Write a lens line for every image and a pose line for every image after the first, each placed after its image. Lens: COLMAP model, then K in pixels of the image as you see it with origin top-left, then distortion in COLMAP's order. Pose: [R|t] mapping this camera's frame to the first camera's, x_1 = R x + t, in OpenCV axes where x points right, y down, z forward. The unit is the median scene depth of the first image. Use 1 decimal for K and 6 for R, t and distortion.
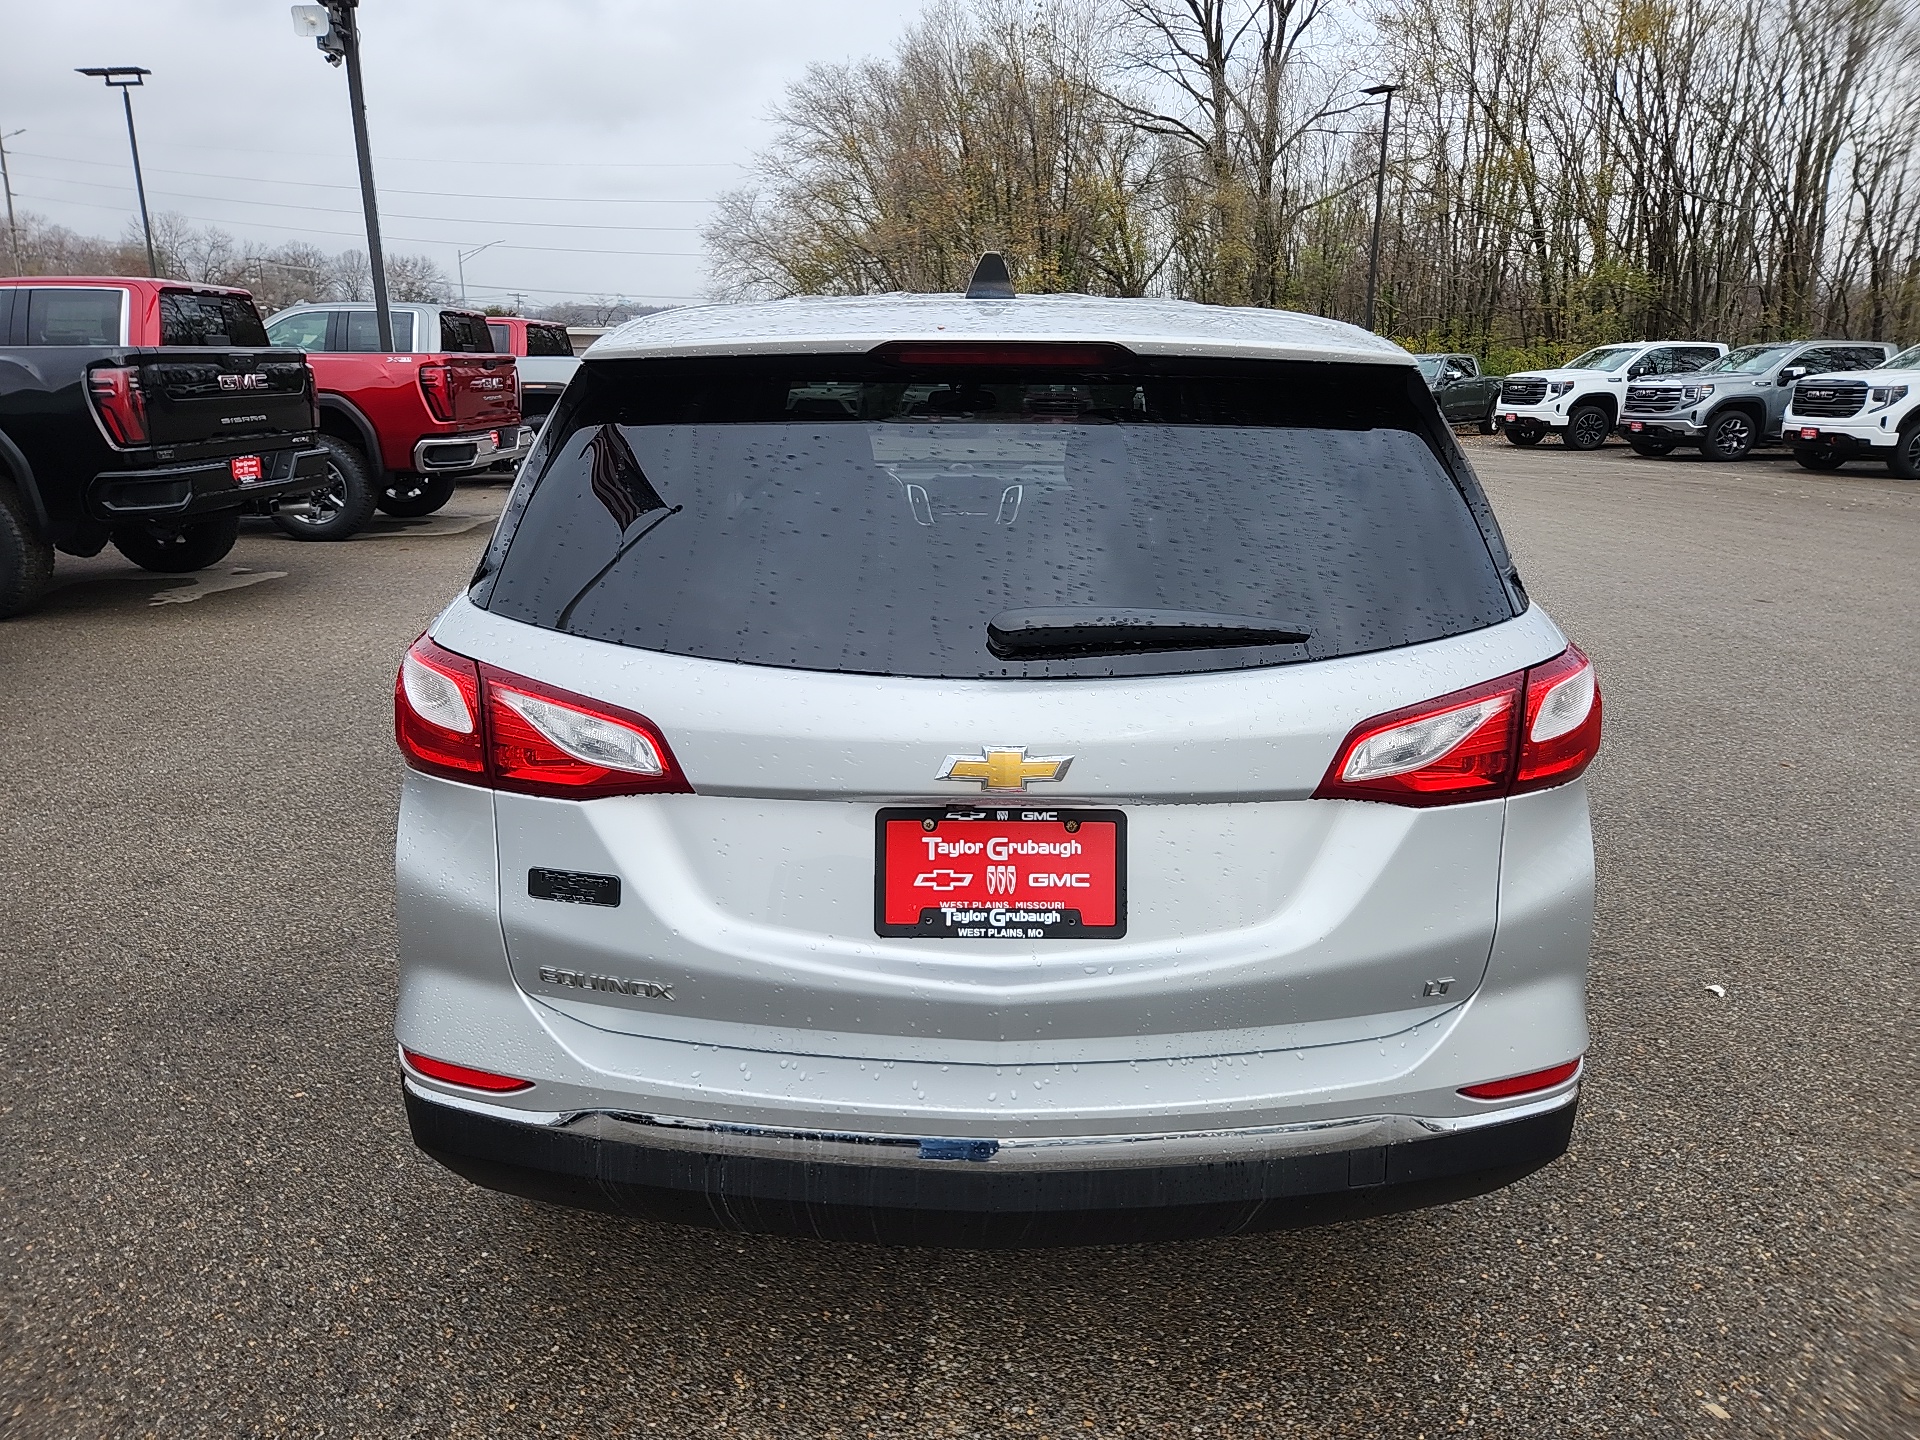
lens RADIAL K [[1276.5, 0, 939.7], [0, 1276.5, 716.6], [0, 0, 1]] dist [0.080438, -0.071108]
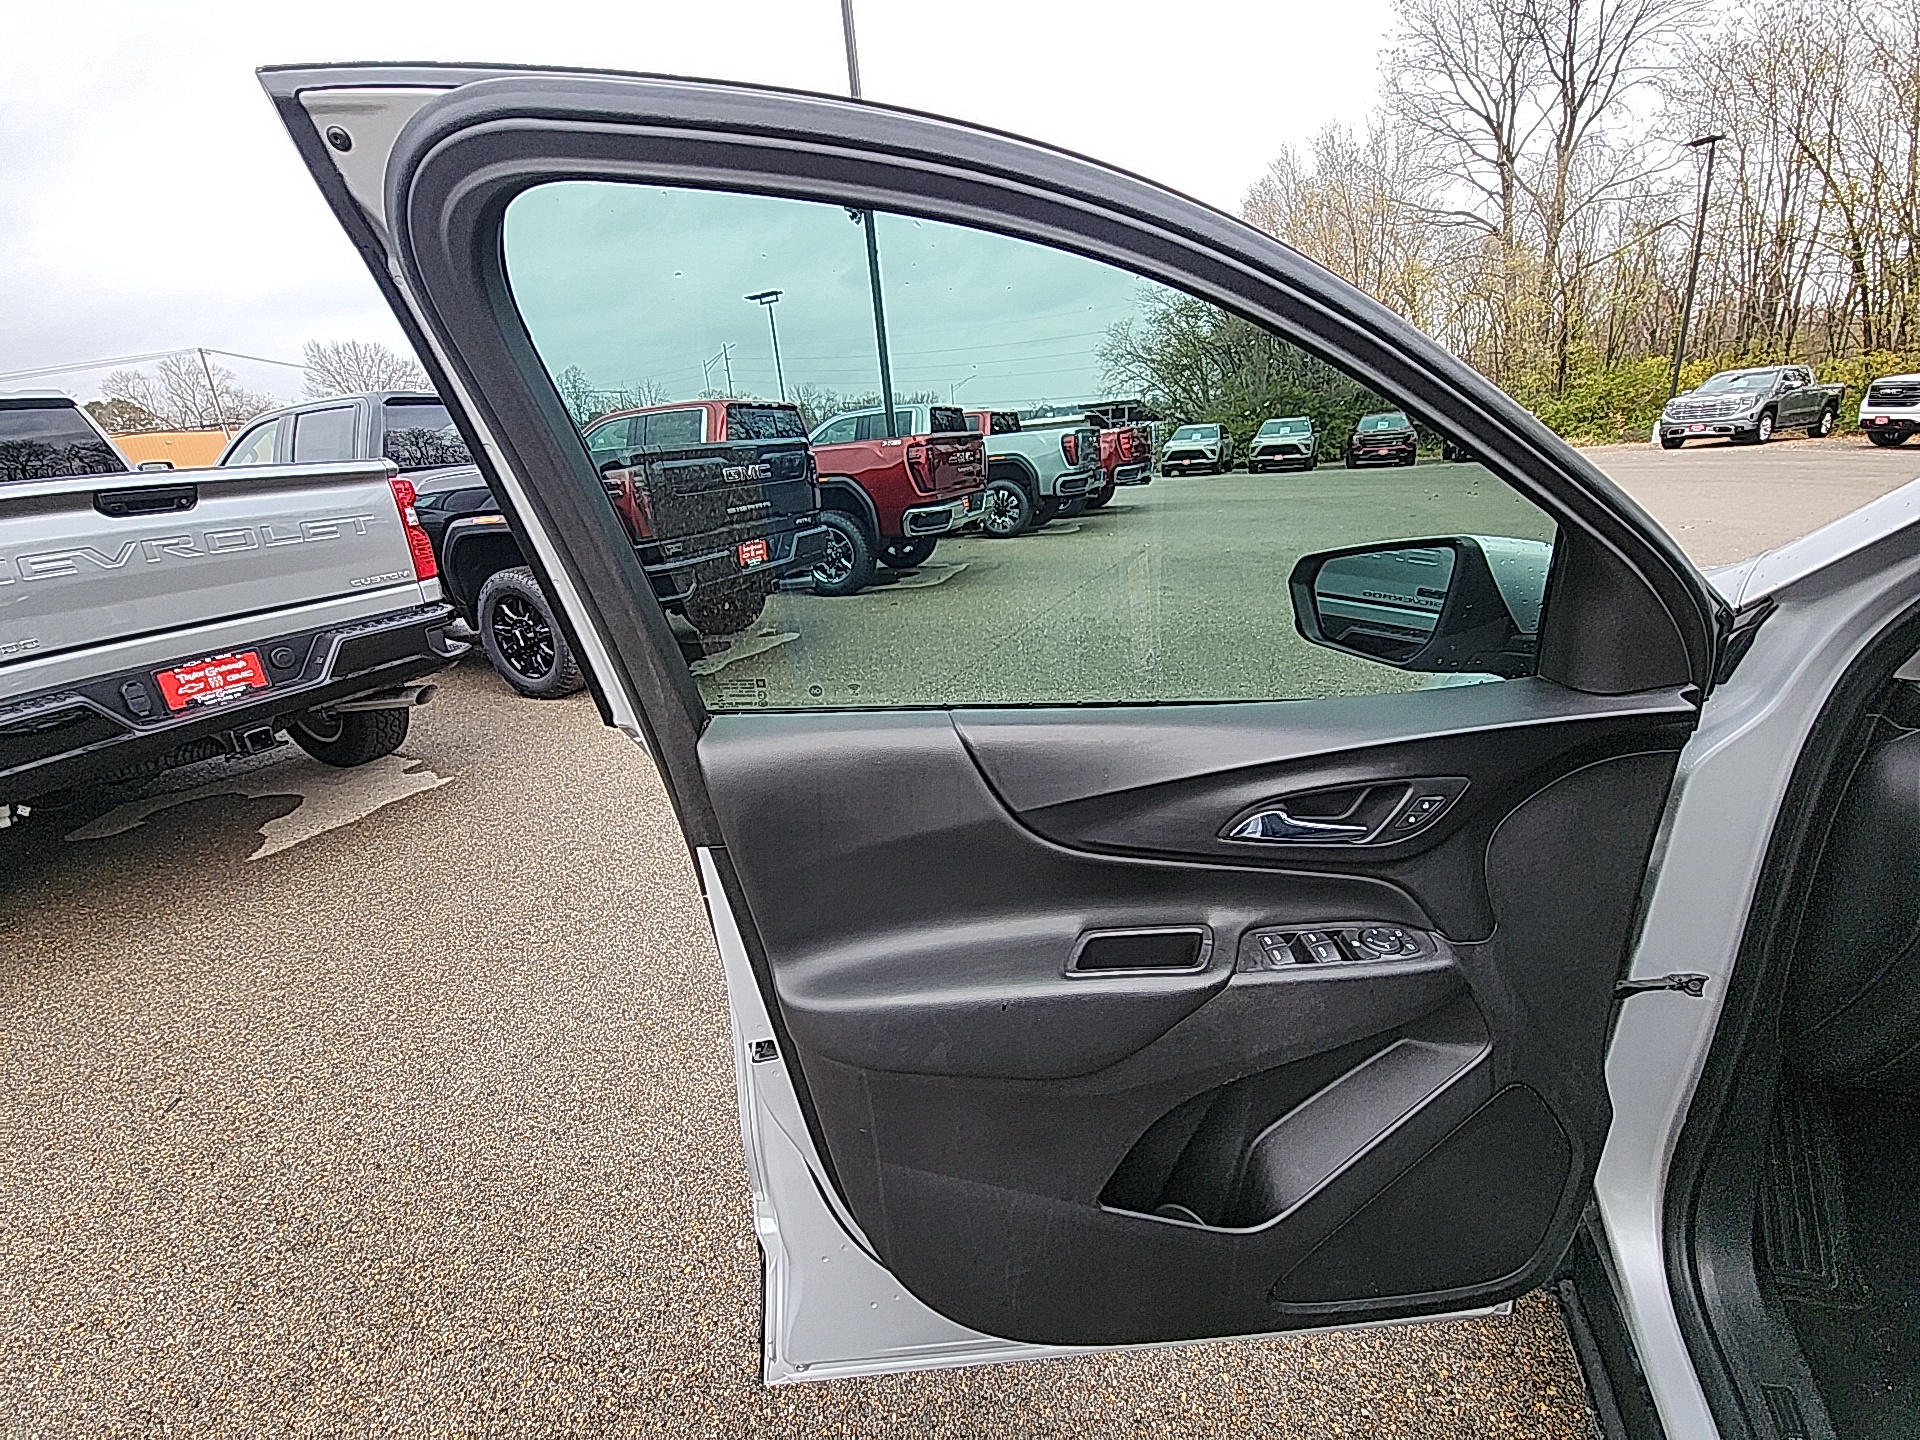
lens RADIAL K [[773.1, 0, 951.9], [0, 773.1, 706.7], [0, 0, 1]] dist [0.014138, -0.012380]
pose [[0.938358, 0.028984, -0.344446, -0.110200], [-0.006274, 0.997742, 0.066863, -0.079464], [0.345607, -0.060581, 0.936422, 0.329724]]
